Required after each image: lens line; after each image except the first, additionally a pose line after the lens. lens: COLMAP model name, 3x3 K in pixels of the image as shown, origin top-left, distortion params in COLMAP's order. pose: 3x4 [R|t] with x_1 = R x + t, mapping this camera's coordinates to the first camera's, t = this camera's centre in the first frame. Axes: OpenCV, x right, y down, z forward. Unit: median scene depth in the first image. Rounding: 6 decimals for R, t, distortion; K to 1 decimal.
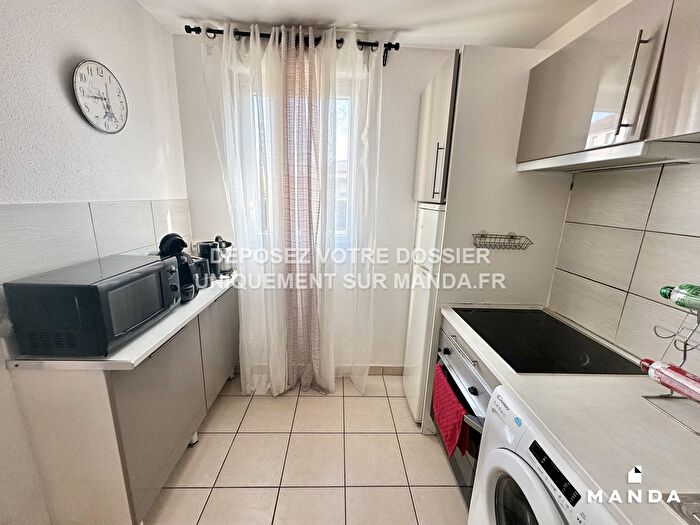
lens RADIAL K [[280.5, 0, 350.0], [0, 280.5, 262.5], [0, 0, 1]] dist [0.000858, 0.000032]
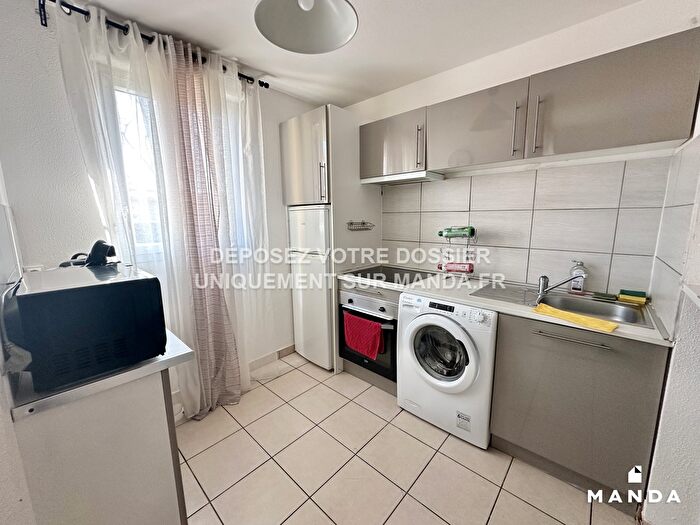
lens RADIAL K [[280.5, 0, 350.0], [0, 280.5, 262.5], [0, 0, 1]] dist [0.000858, 0.000032]
pose [[0.700354, -0.156038, 0.696532, -0.634615], [0.198635, 0.979874, 0.019788, 0.083095], [-0.685601, 0.124497, 0.717253, -0.091710]]
